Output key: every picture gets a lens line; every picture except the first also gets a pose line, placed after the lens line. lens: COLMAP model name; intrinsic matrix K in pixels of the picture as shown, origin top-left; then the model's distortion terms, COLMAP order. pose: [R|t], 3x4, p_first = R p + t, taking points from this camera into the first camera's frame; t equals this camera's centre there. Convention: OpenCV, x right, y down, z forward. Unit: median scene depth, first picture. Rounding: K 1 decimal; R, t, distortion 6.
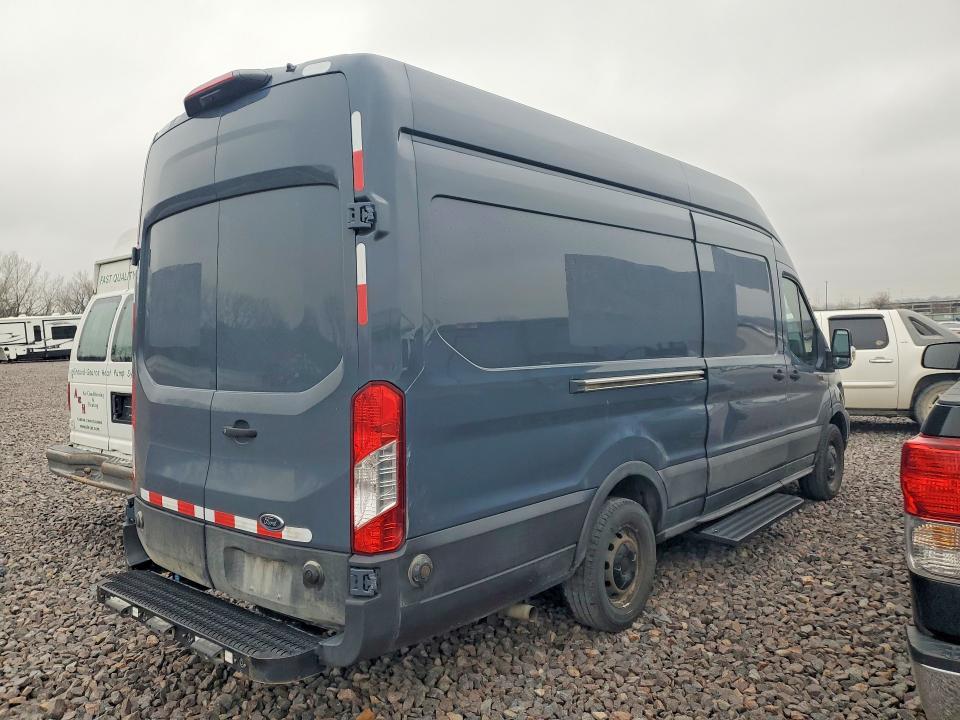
lens RADIAL K [[770.4, 0, 481.7], [0, 770.4, 326.4], [0, 0, 1]] dist [0.002591, 0.001067]
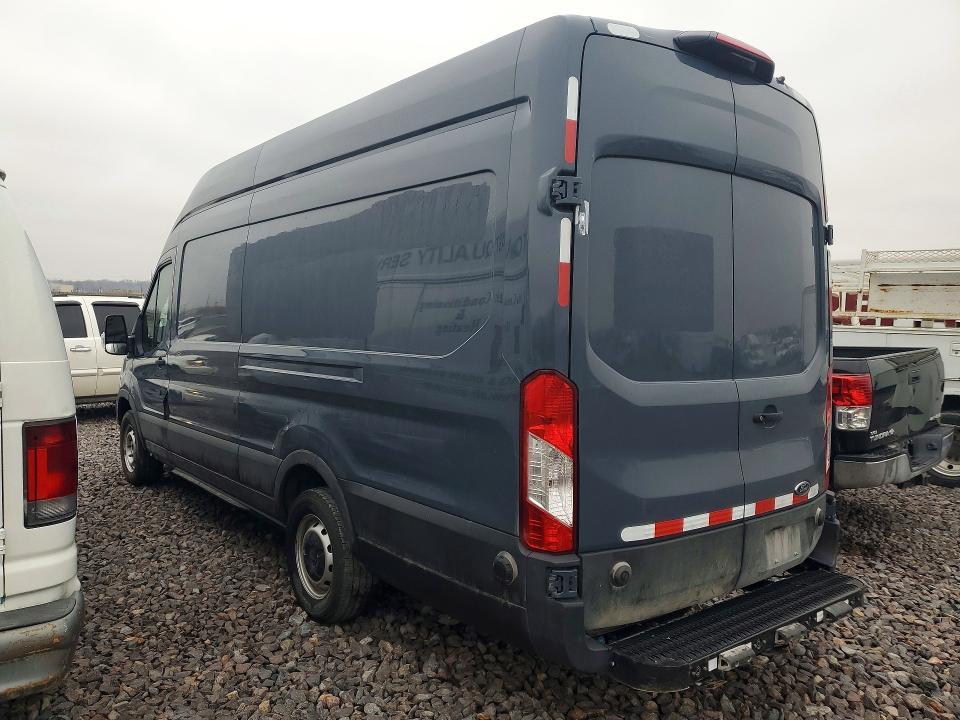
lens RADIAL K [[770.4, 0, 481.7], [0, 770.4, 326.4], [0, 0, 1]] dist [0.002591, 0.001067]
pose [[0.196821, 0.008748, 0.980400, -1.284077], [-0.023837, 0.999707, -0.004135, 0.029768], [-0.980150, -0.022556, 0.196972, 1.086825]]
